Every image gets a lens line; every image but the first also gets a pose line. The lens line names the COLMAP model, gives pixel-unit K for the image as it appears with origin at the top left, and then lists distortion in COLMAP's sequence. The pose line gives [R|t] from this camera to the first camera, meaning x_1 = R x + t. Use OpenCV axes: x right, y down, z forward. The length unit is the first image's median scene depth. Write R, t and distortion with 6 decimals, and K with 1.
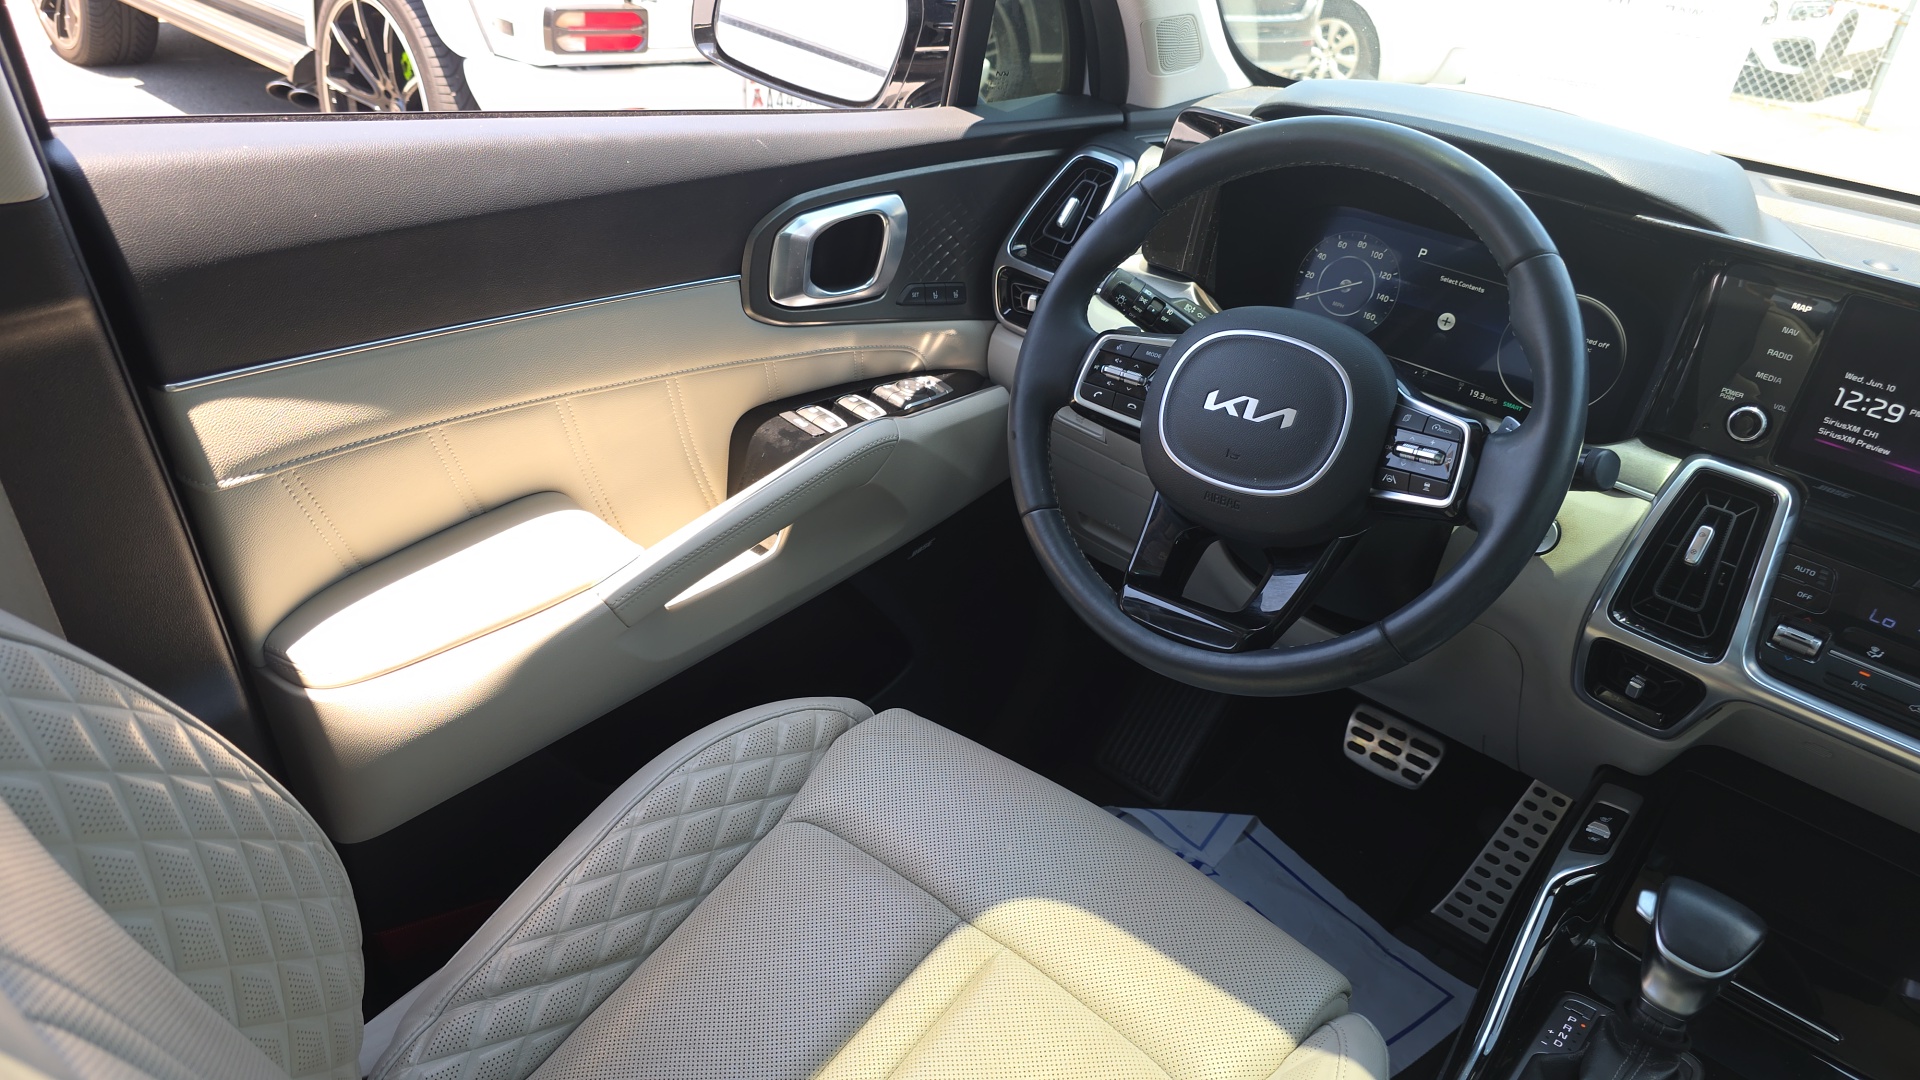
lens RADIAL K [[1297.1, 0, 977.5], [0, 1297.1, 547.3], [0, 0, 1]] dist [0.053825, -0.064763]
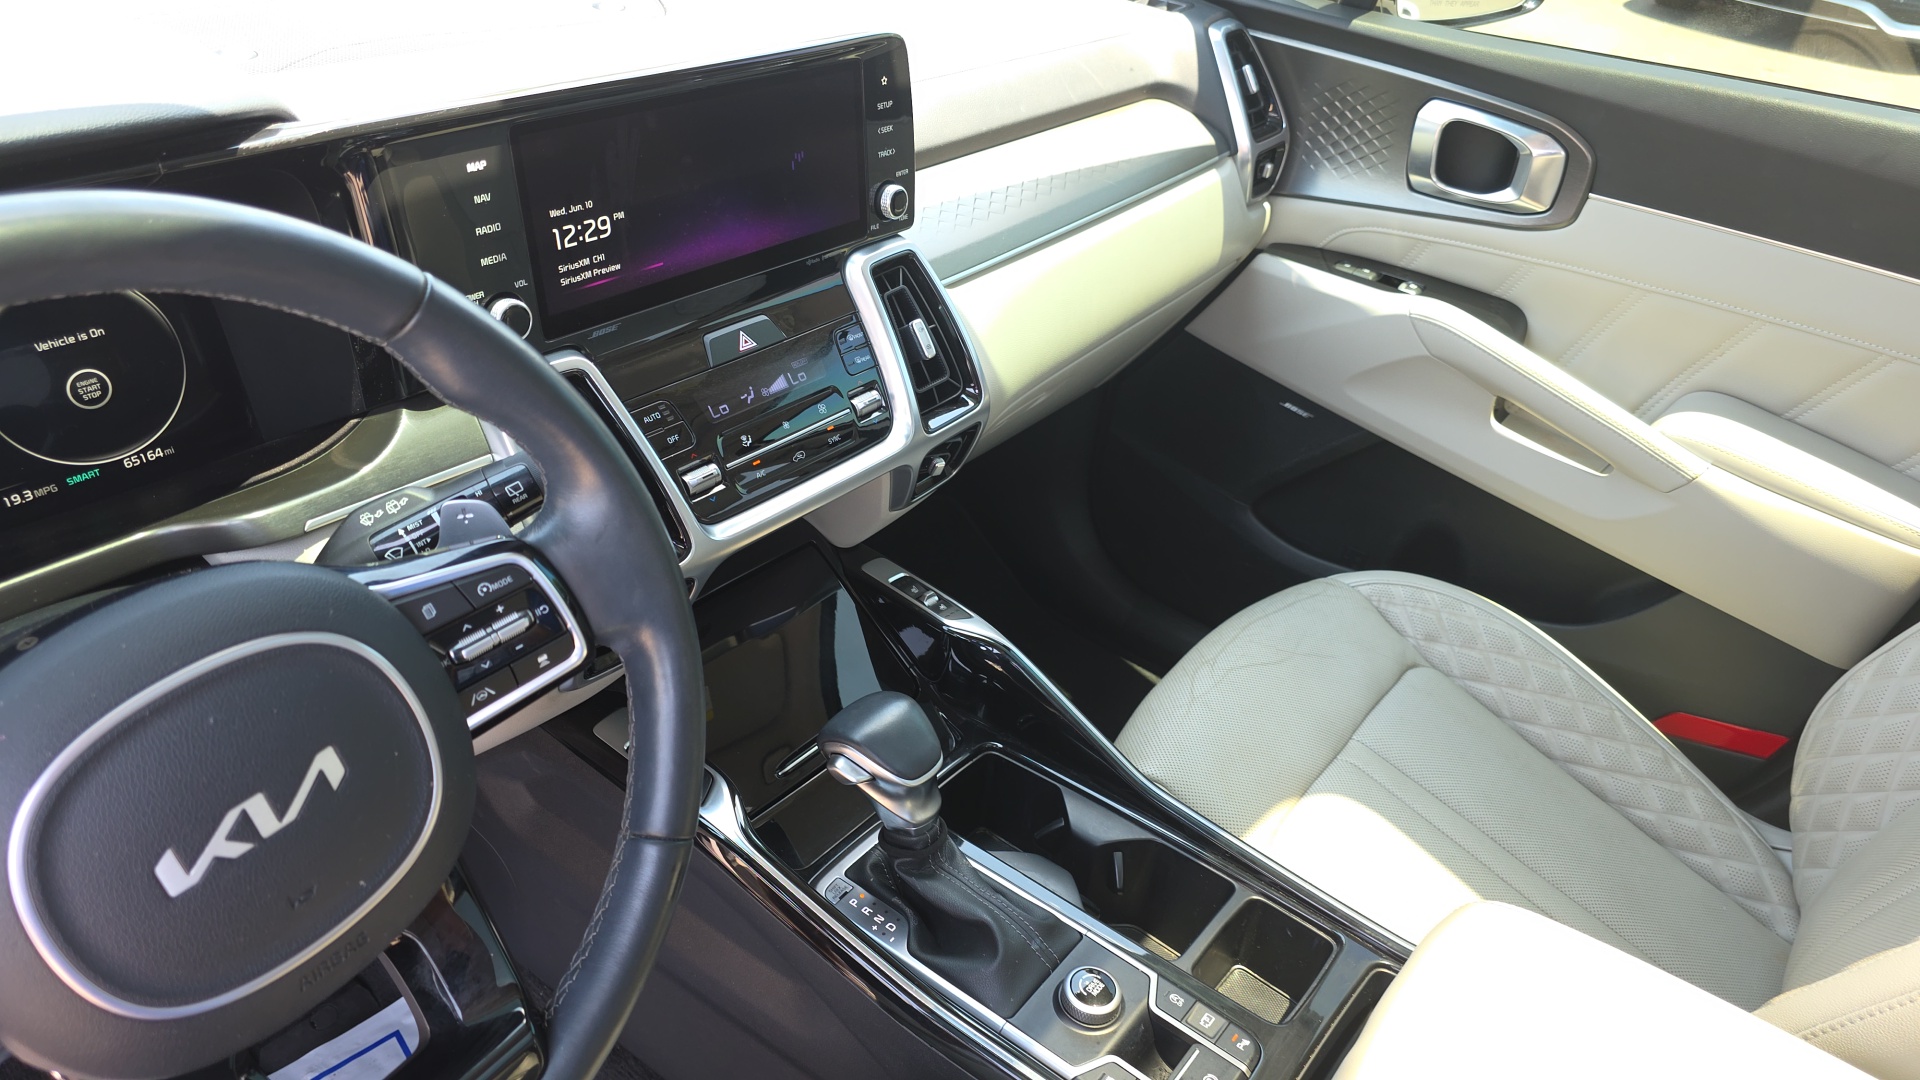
lens RADIAL K [[1297.1, 0, 952.8], [0, 1297.1, 539.1], [0, 0, 1]] dist [0.053825, -0.064763]
pose [[-0.017233, -0.654239, 0.756092, -0.100095], [0.384188, 0.693819, 0.609110, -0.368324], [-0.923094, 0.300978, 0.239394, 0.581618]]
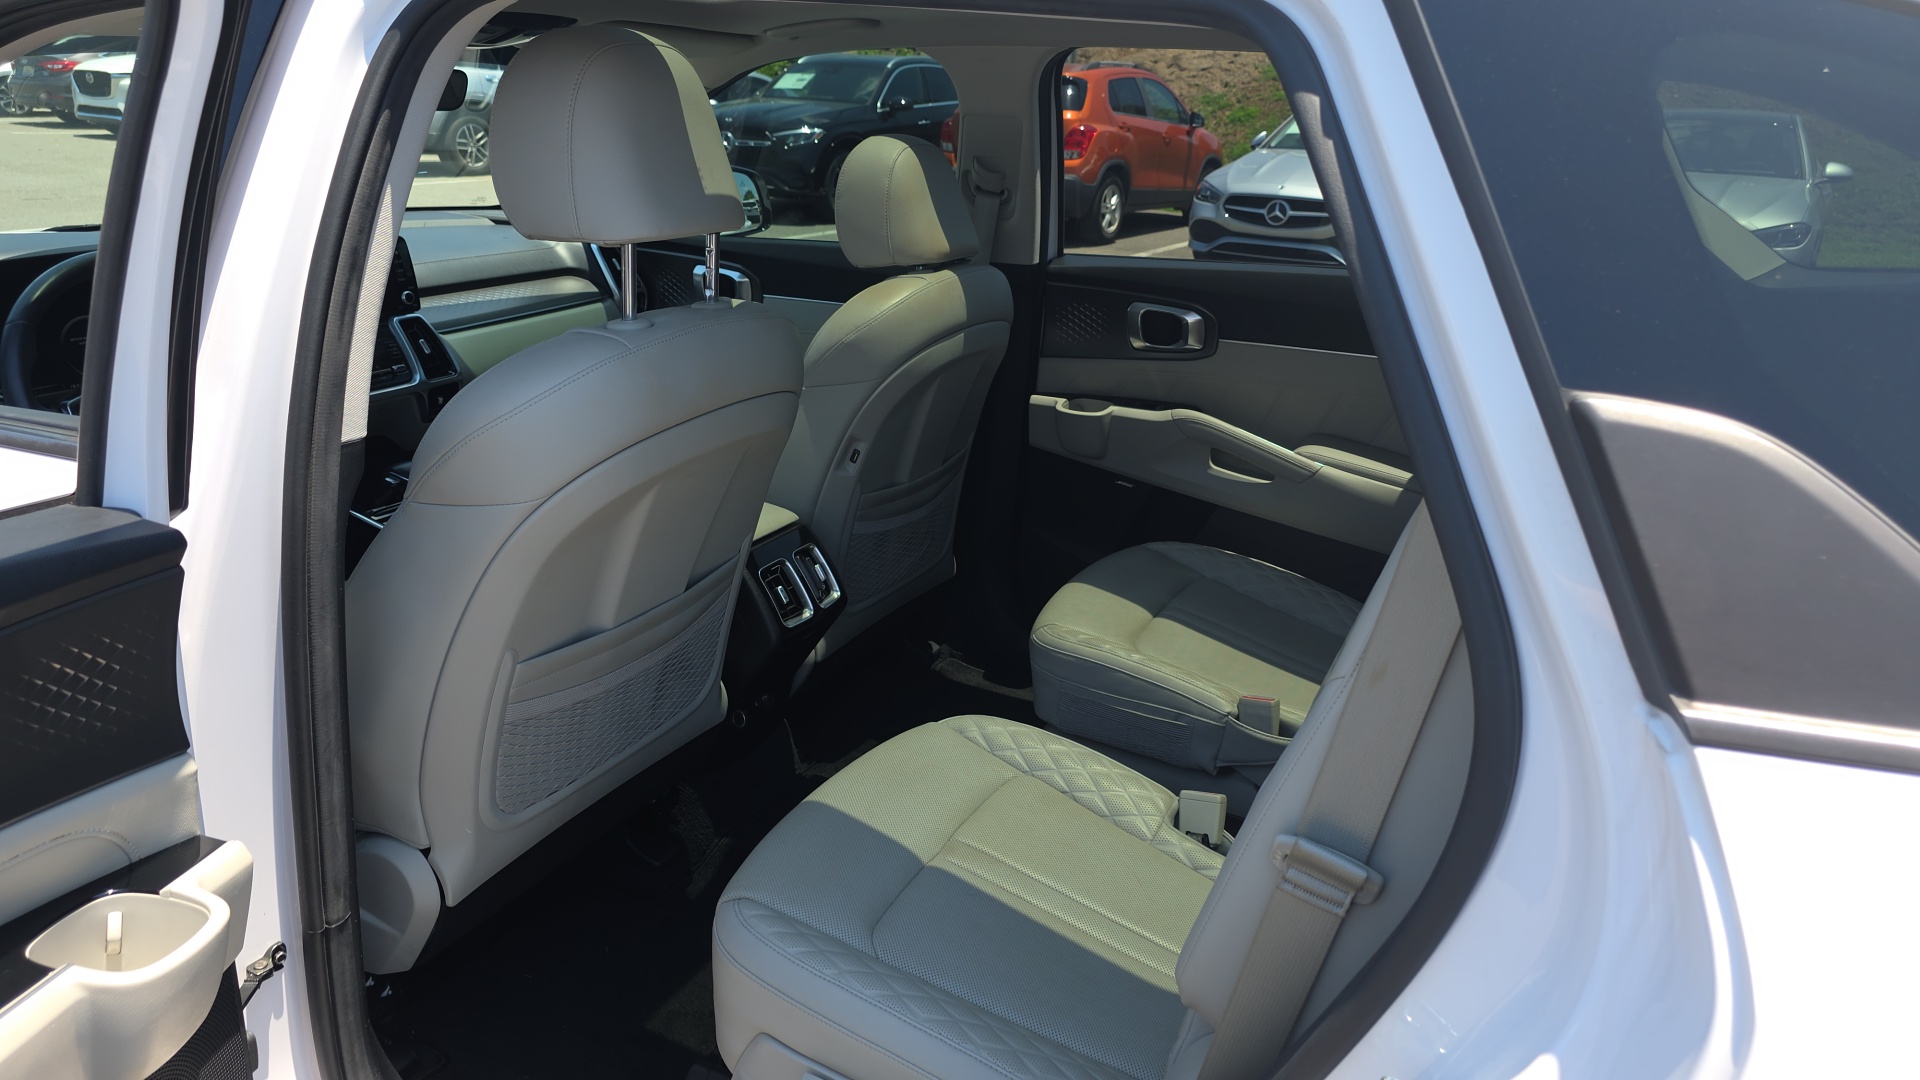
lens RADIAL K [[1297.1, 0, 967.0], [0, 1297.1, 534.6], [0, 0, 1]] dist [0.053825, -0.064763]
pose [[-0.229090, -0.443650, 0.866425, -1.889299], [0.403351, 0.766819, 0.499296, -0.443647], [-0.885904, 0.463858, 0.003276, 0.009992]]
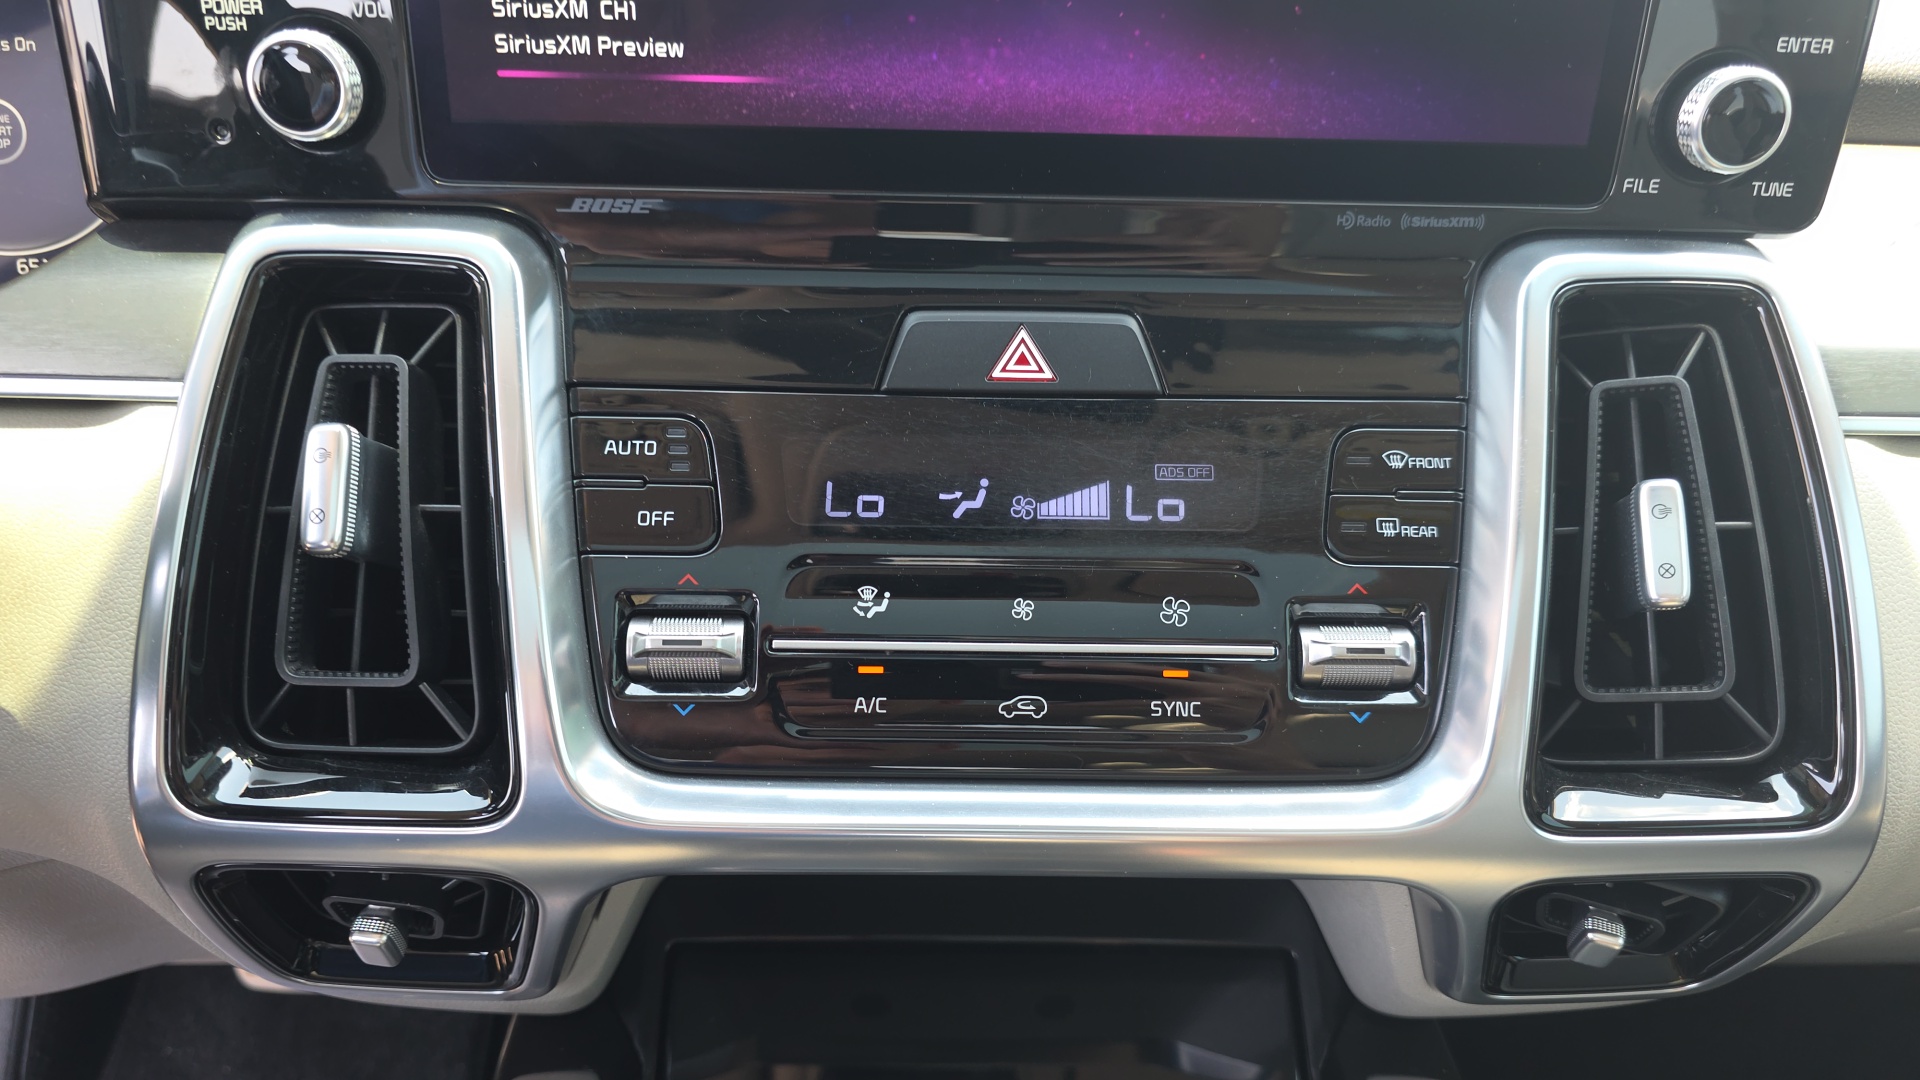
lens RADIAL K [[1297.1, 0, 942.6], [0, 1297.1, 535.4], [0, 0, 1]] dist [0.053825, -0.064763]
pose [[0.751042, -0.405669, 0.520931, 0.474873], [0.374876, 0.911479, 0.169334, 0.010725], [-0.543511, 0.068107, 0.836634, 0.630017]]
